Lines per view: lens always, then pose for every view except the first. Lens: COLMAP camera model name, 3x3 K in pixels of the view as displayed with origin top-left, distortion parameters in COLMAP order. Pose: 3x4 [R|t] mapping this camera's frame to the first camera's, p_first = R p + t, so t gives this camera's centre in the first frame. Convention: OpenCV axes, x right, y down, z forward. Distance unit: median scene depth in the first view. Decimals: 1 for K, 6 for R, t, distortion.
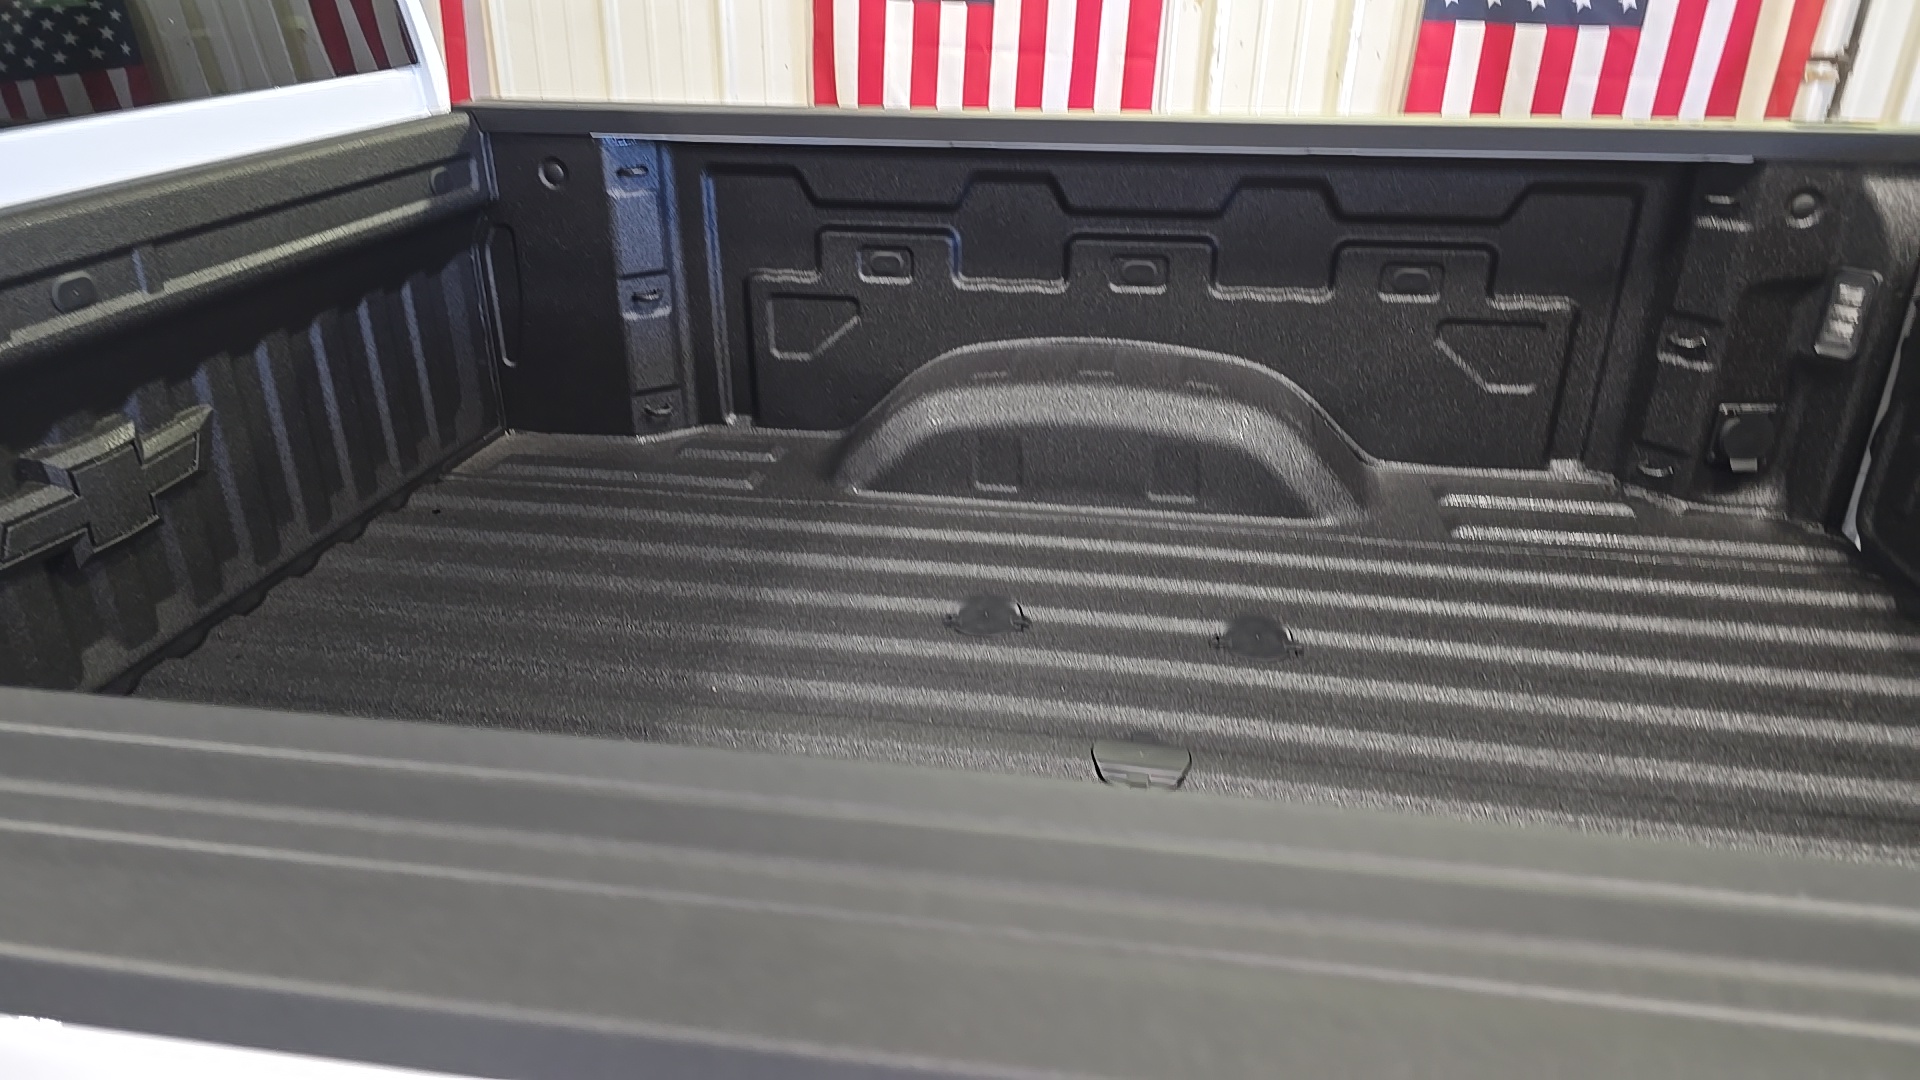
lens RADIAL K [[1288.6, 0, 957.7], [0, 1288.6, 545.4], [0, 0, 1]] dist [0.052847, -0.036802]
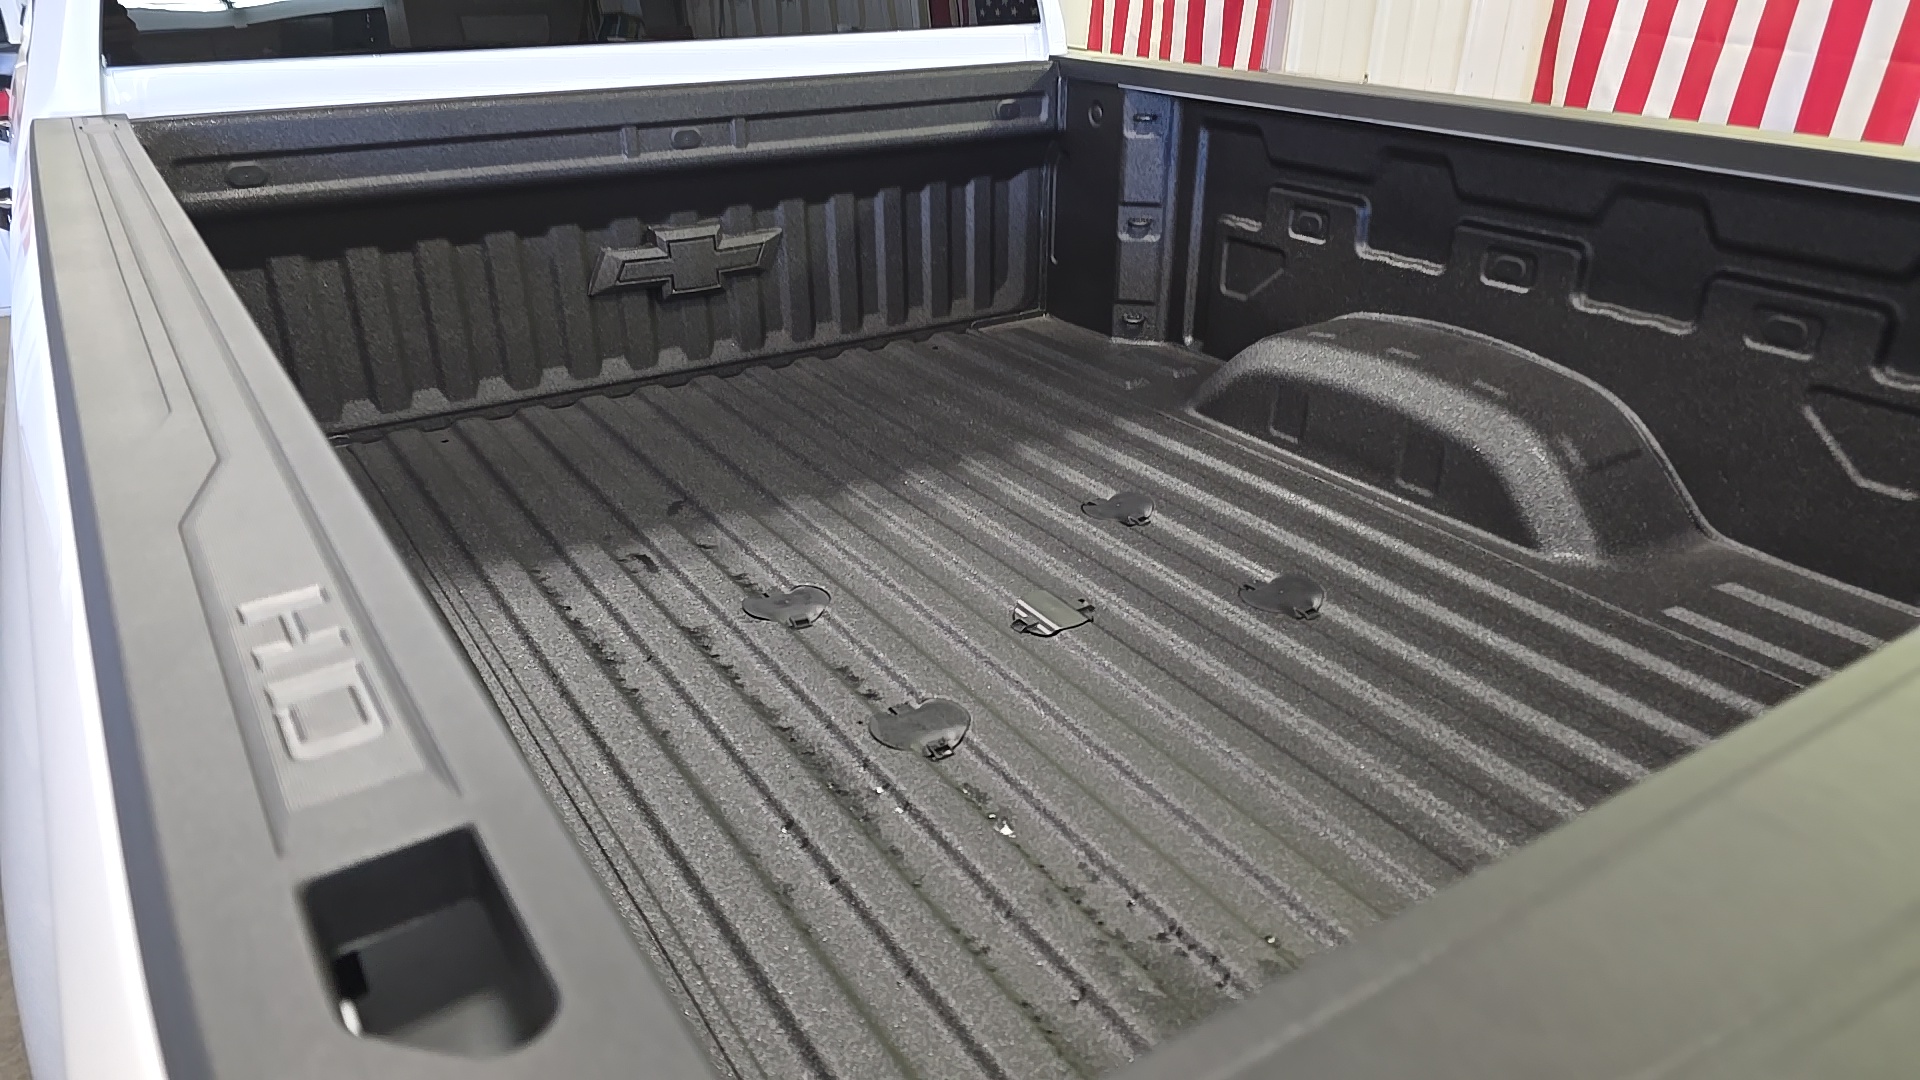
lens RADIAL K [[1308.7, 0, 960.0], [0, 1308.7, 540.0], [0, 0, 1]] dist [0.003778, 0.004243]
pose [[0.671621, 0.310983, -0.672469, 0.593363], [-0.310671, 0.942204, 0.125443, -0.016102], [0.672613, 0.124666, 0.729417, 0.037888]]
